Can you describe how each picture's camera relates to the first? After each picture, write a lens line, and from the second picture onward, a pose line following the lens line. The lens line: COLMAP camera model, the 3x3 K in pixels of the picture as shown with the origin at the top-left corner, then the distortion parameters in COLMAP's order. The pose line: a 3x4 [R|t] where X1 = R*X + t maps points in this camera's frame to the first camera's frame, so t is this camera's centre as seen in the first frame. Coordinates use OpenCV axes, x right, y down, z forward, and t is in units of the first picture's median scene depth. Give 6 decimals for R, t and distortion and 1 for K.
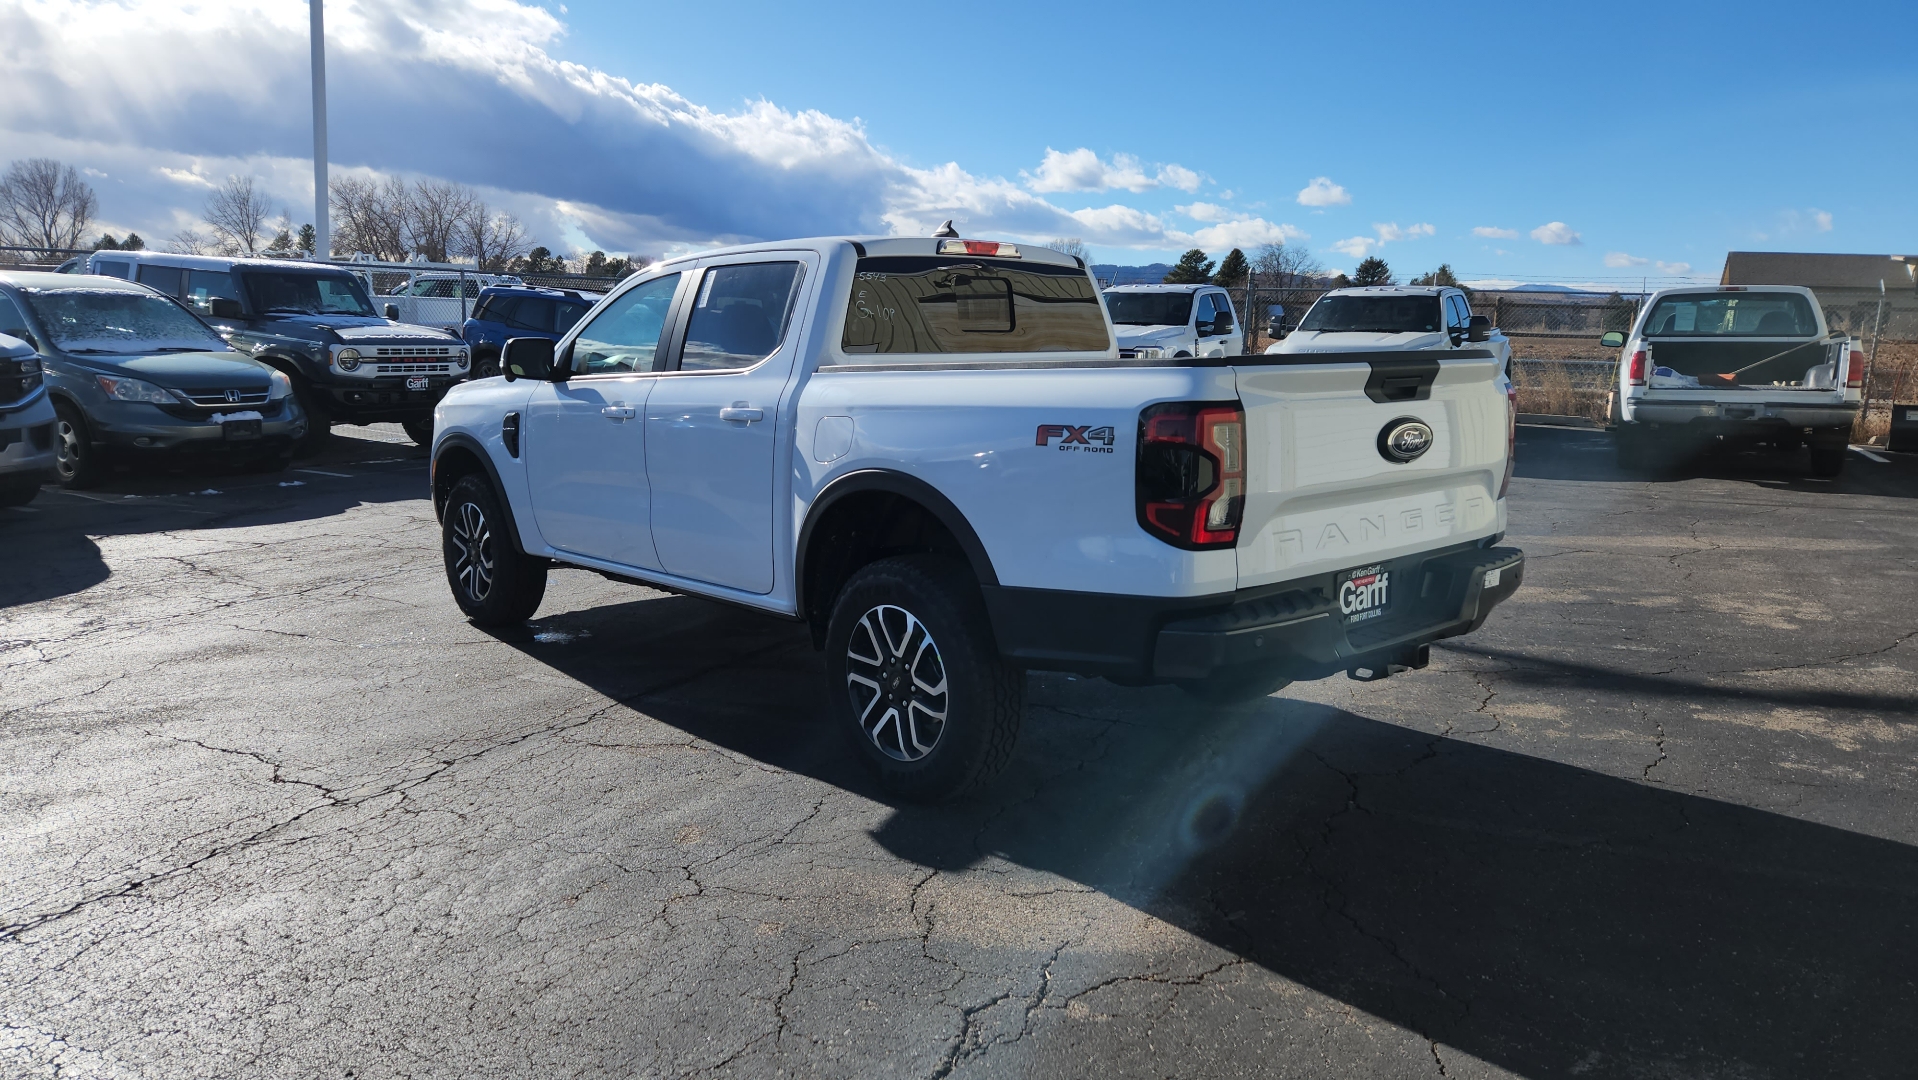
lens RADIAL K [[1269.0, 0, 920.4], [0, 1269.0, 513.6], [0, 0, 1]] dist [0.081884, -0.062813]
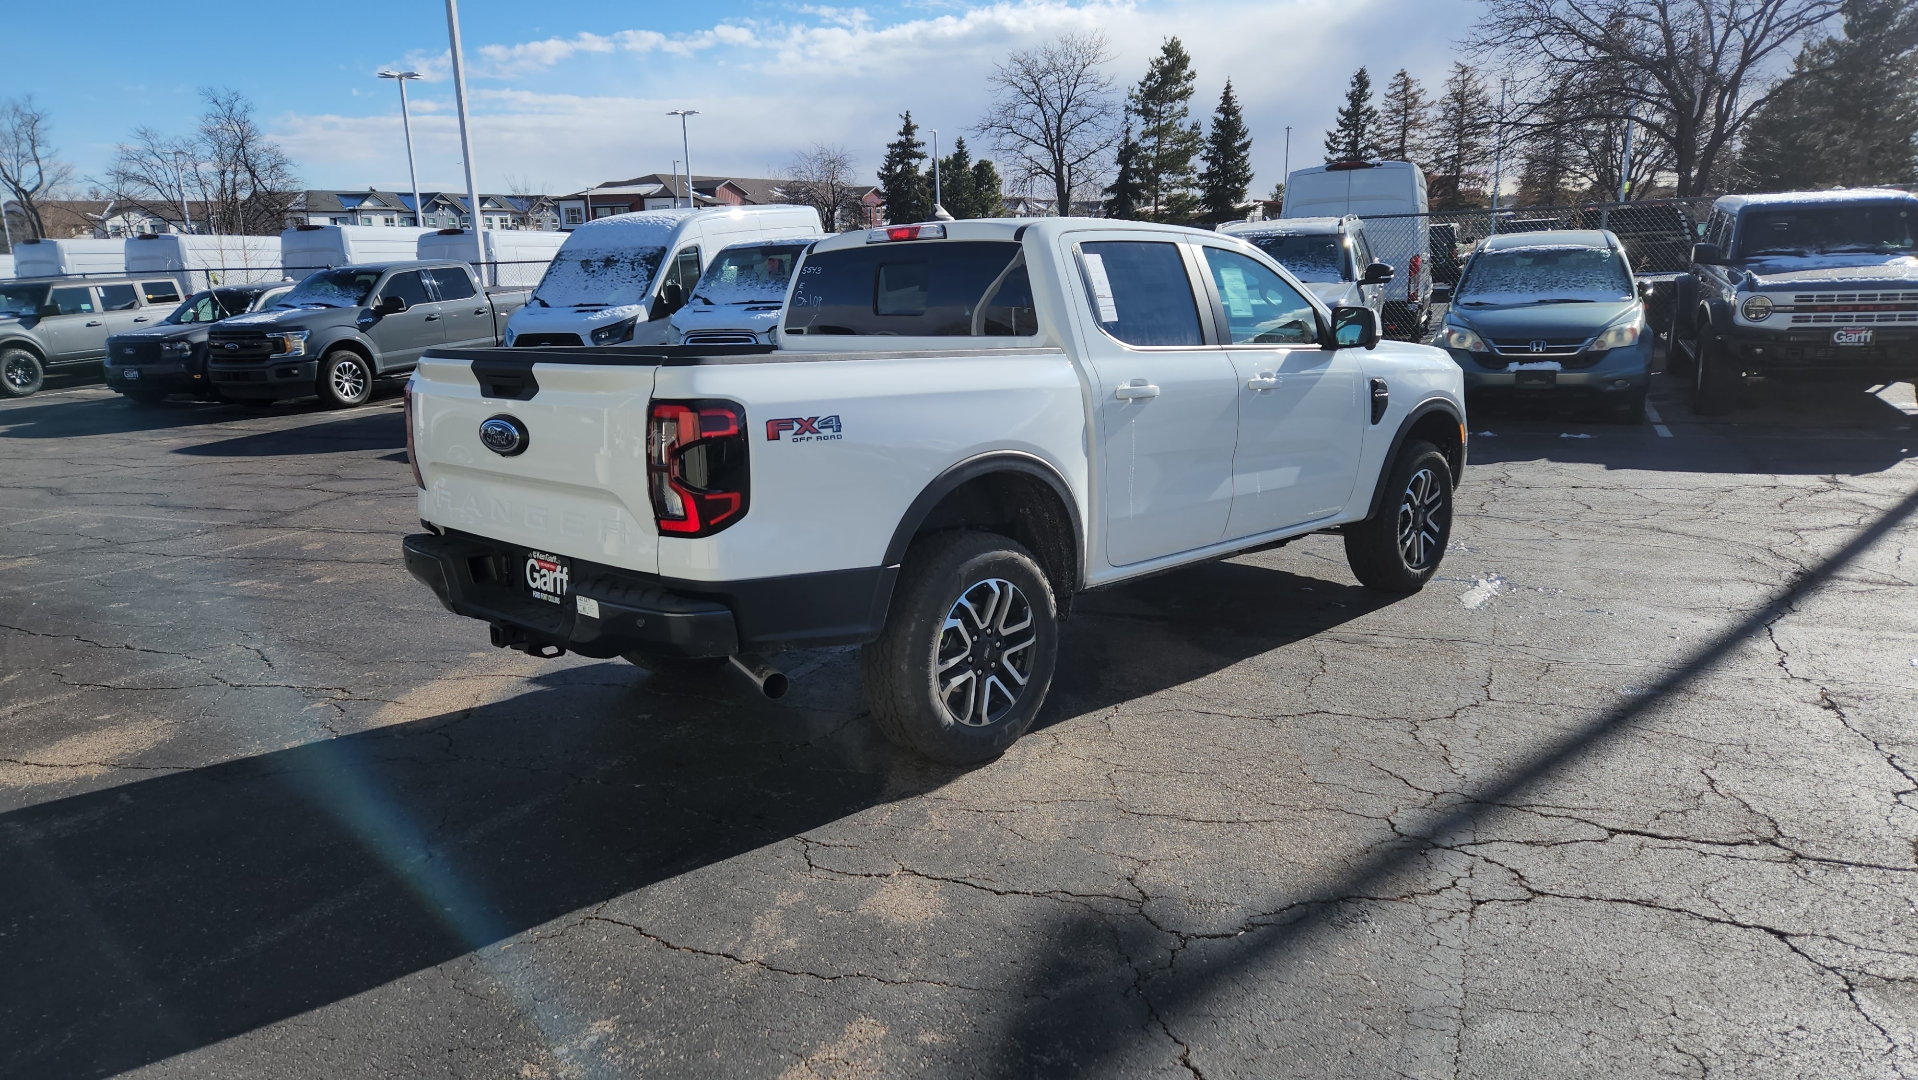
lens RADIAL K [[1271.8, 0, 931.8], [0, 1271.8, 547.8], [0, 0, 1]] dist [0.086228, -0.069494]
pose [[0.077811, 0.191878, -0.978329, 1.244338], [-0.112940, 0.976684, 0.182572, -0.170180], [0.990550, 0.096286, 0.097667, 1.063766]]
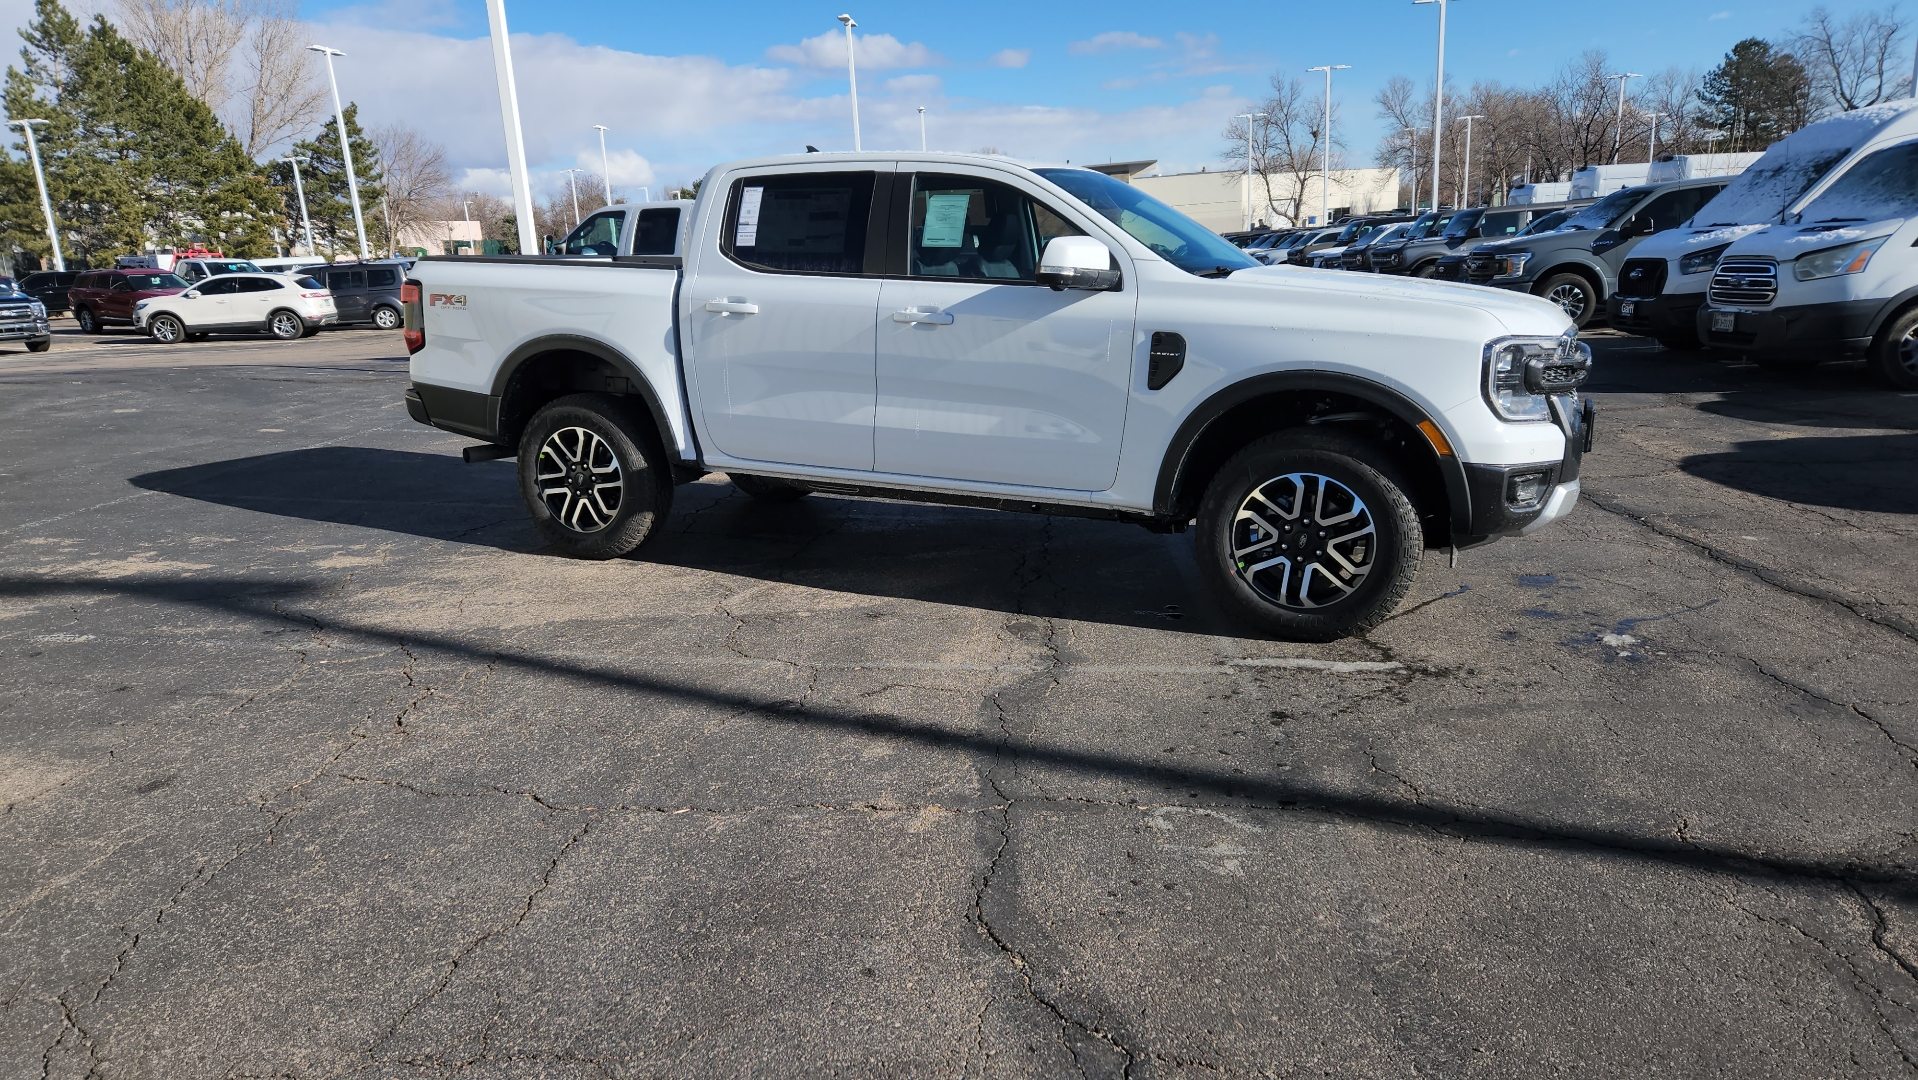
lens RADIAL K [[1287.9, 0, 931.2], [0, 1287.9, 546.9], [0, 0, 1]] dist [0.074584, -0.056343]
pose [[-0.916443, 0.100276, -0.387399, 0.504422], [-0.042741, 0.938028, 0.343914, -0.347948], [0.397877, 0.331736, -0.855363, 2.586946]]
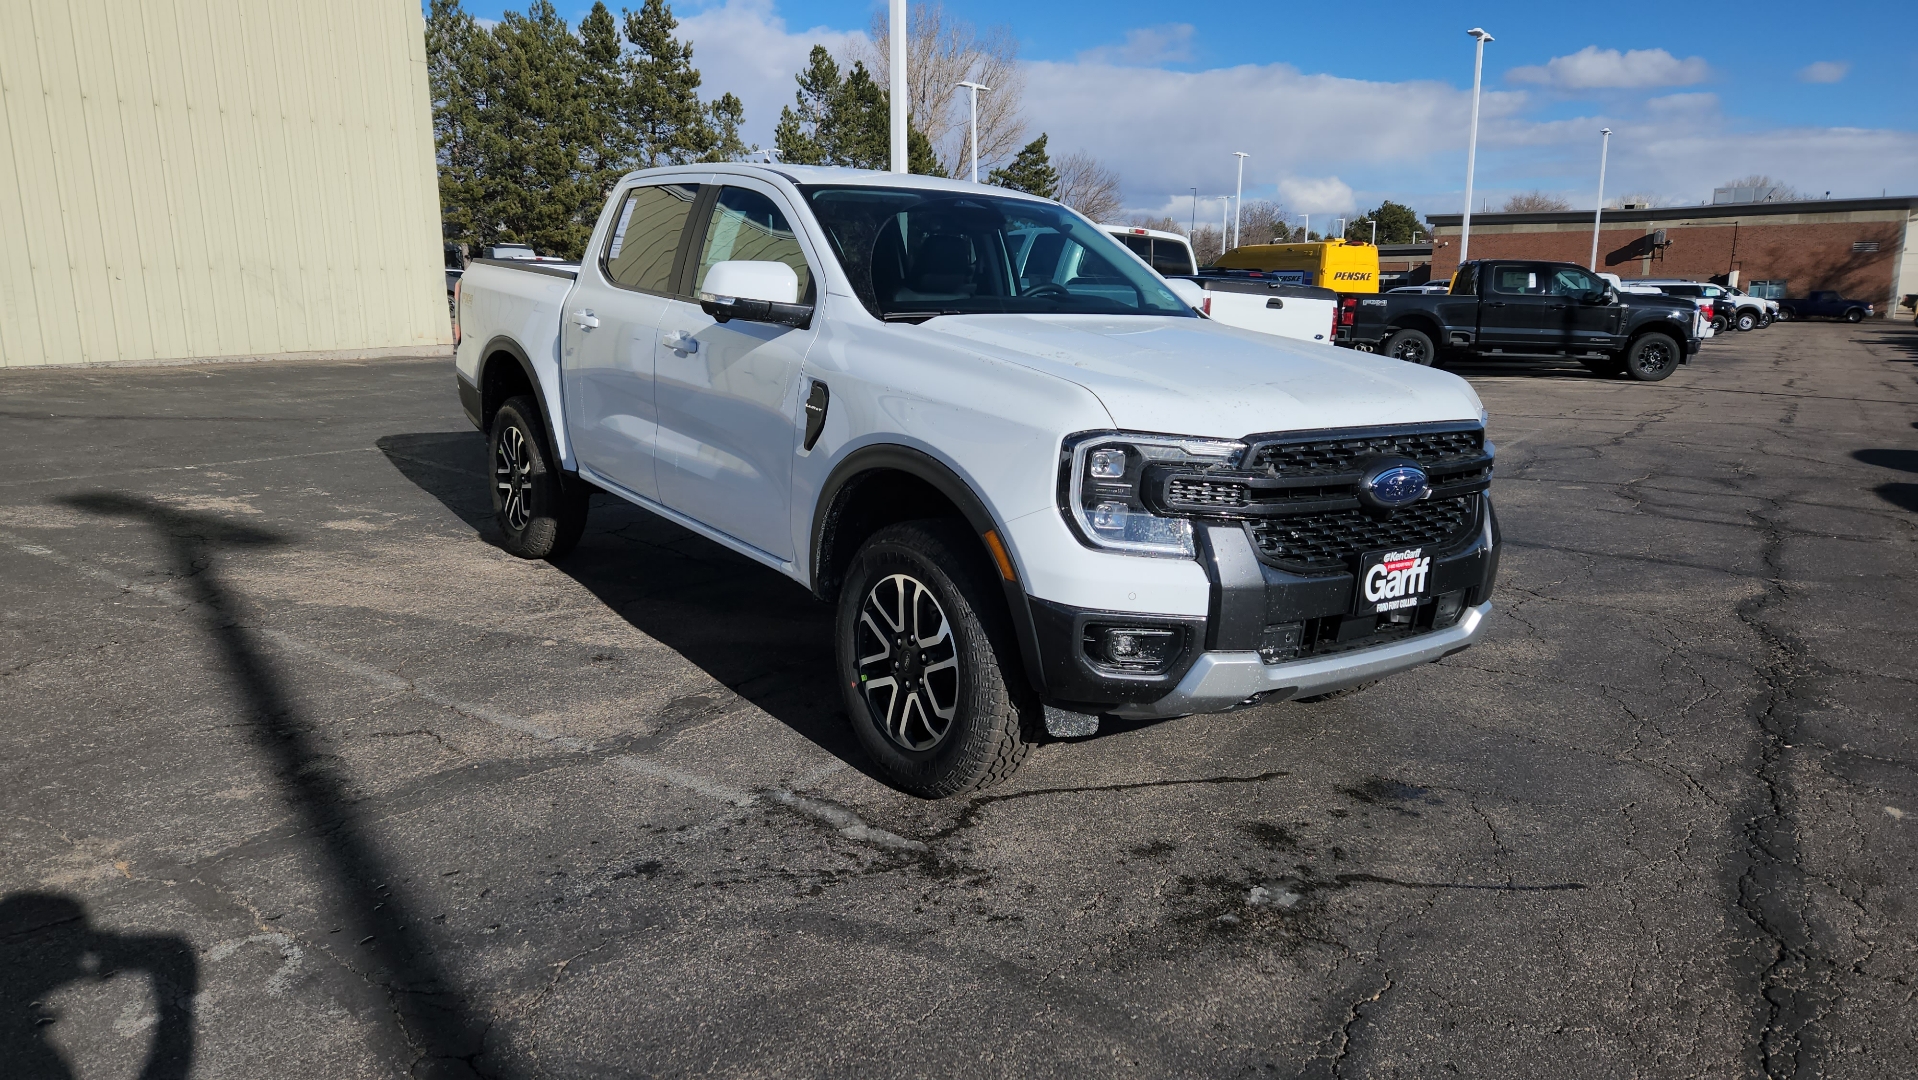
lens RADIAL K [[1287.9, 0, 931.2], [0, 1287.9, 546.9], [0, 0, 1]] dist [0.074584, -0.056343]
pose [[-0.994586, -0.058967, 0.085571, -0.286526], [-0.026192, 0.939083, 0.342691, -0.352977], [-0.100566, 0.338594, -0.935543, 2.542884]]
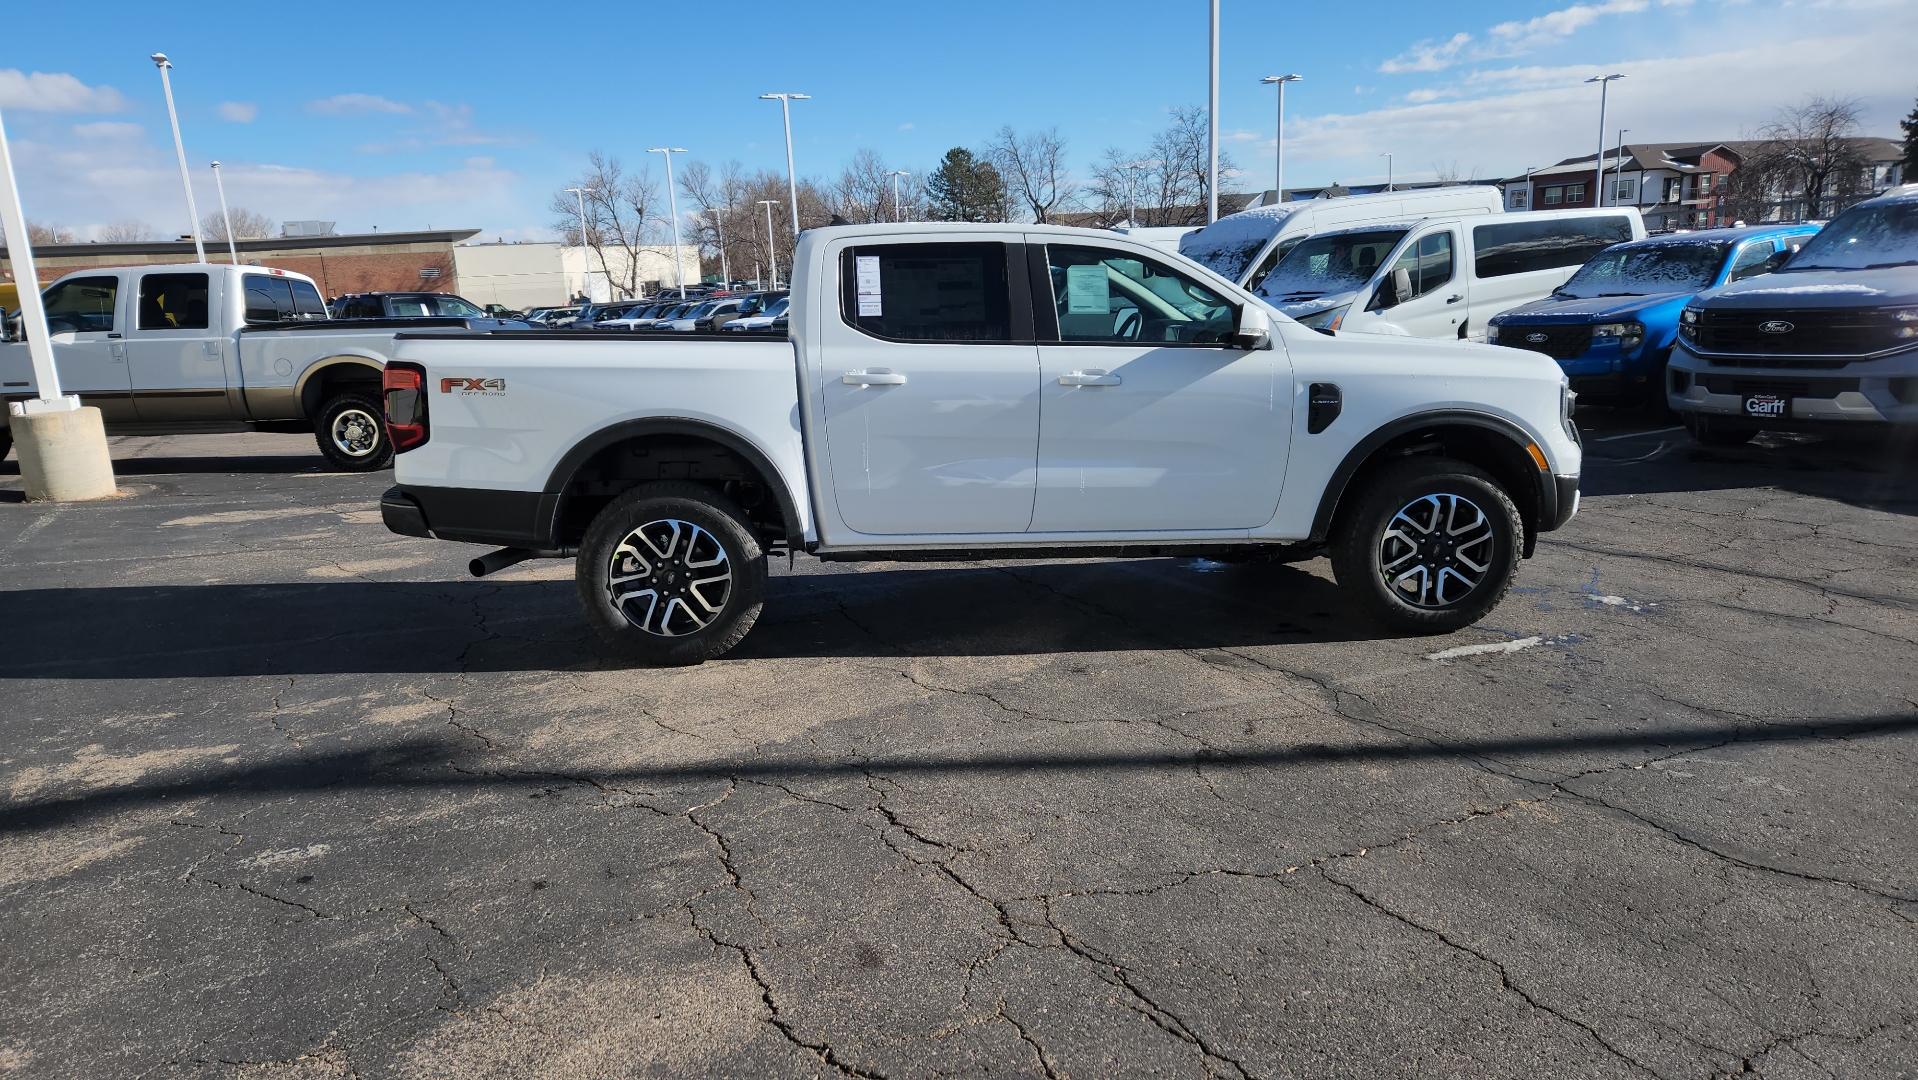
lens RADIAL K [[1277.9, 0, 927.9], [0, 1277.9, 548.1], [0, 0, 1]] dist [0.080111, -0.064201]
pose [[-0.589663, 0.161939, -0.791248, 1.132035], [-0.087641, 0.961077, 0.262010, -0.291294], [0.802880, 0.223844, -0.552520, 2.088031]]
